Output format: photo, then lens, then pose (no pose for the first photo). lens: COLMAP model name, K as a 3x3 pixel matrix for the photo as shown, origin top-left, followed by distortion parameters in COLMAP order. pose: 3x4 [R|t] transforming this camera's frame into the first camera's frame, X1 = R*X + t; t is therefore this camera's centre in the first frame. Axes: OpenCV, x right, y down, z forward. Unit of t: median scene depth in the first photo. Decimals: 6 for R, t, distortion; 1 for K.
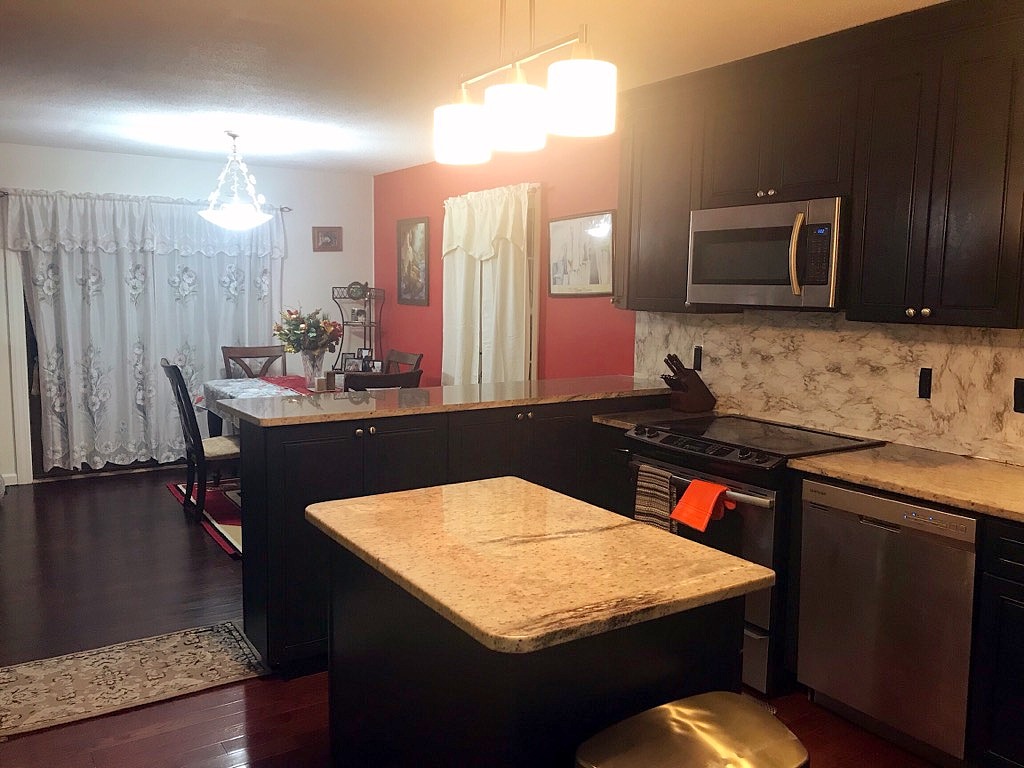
lens RADIAL K [[838.9, 0, 504.0], [0, 838.9, 377.3], [0, 0, 1]] dist [0.037971, -0.055225]
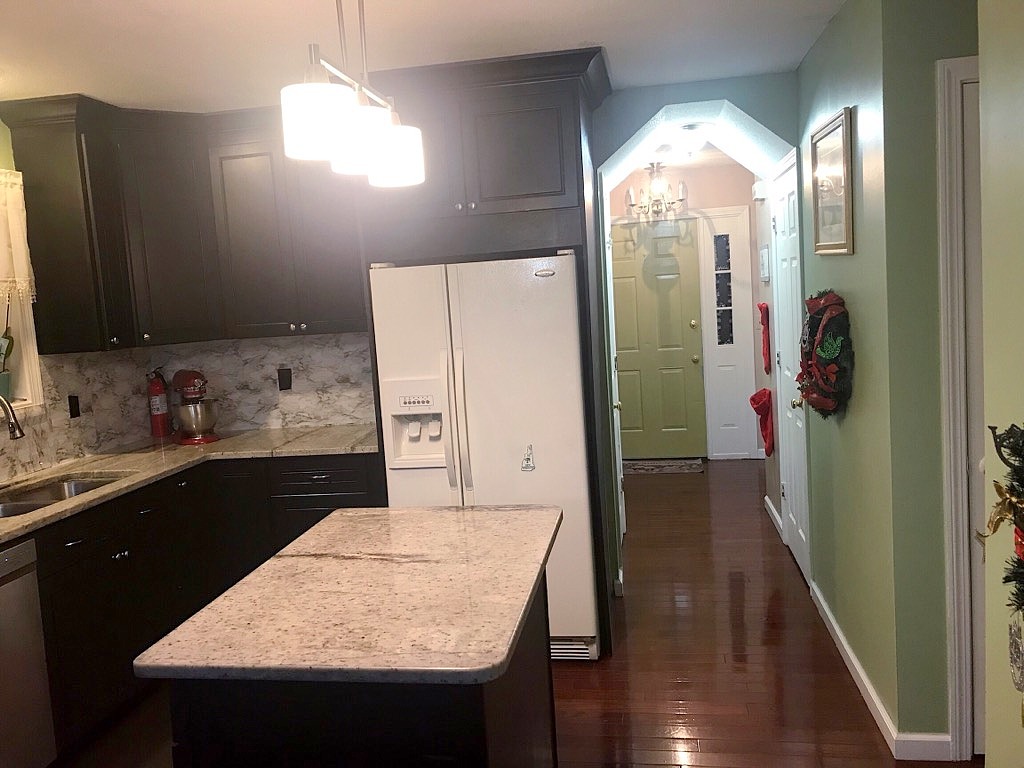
lens RADIAL K [[838.9, 0, 504.0], [0, 838.9, 377.3], [0, 0, 1]] dist [0.037971, -0.055225]
pose [[-0.738944, -0.036420, 0.672782, -0.301004], [0.128418, 0.972620, 0.193697, -0.081619], [-0.661416, 0.229529, -0.714035, 0.639937]]
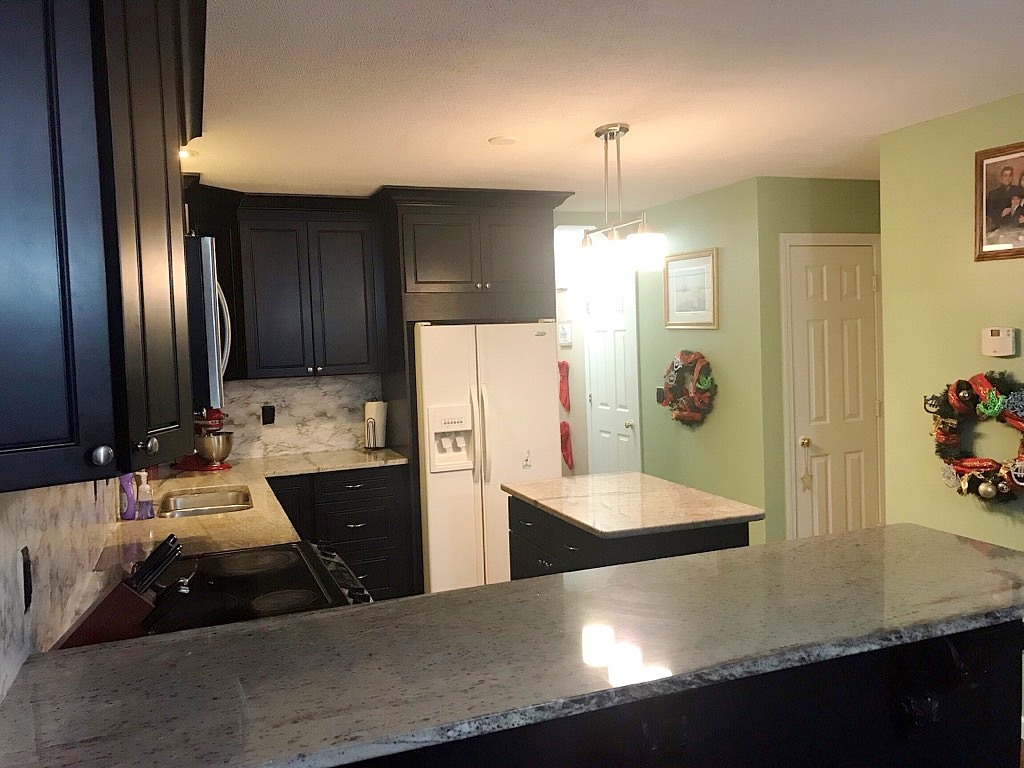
lens RADIAL K [[829.5, 0, 505.8], [0, 829.5, 377.7], [0, 0, 1]] dist [0.037226, -0.006471]
pose [[-0.977682, 0.008688, 0.209911, -0.050664], [0.043182, 0.986121, 0.160311, -0.135060], [-0.205605, 0.165798, -0.964488, 1.076011]]
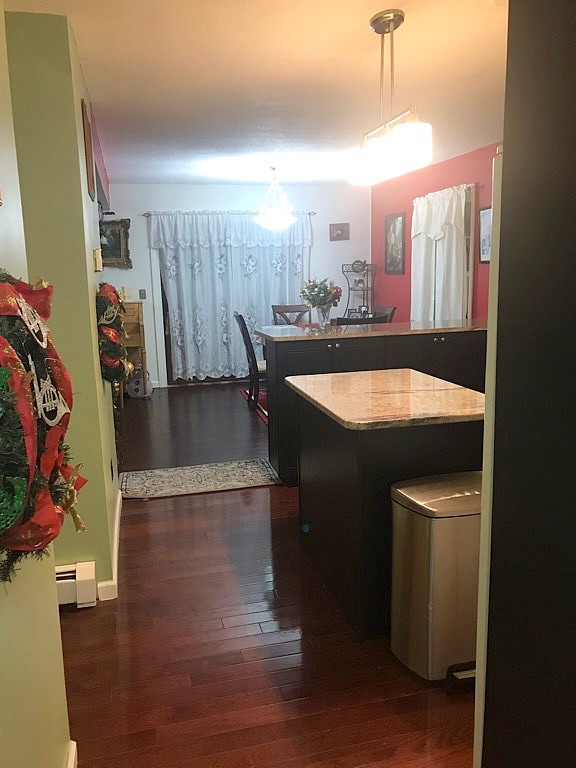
lens RADIAL K [[628.2, 0, 288.0], [0, 628.2, 384.0], [0, 0, 1]] dist [0.143748, -0.547368]
pose [[0.945522, 0.024050, -0.324669, 0.092484], [-0.000080, 0.997285, 0.073640, 0.027209], [0.325559, -0.069603, 0.942956, -0.130220]]
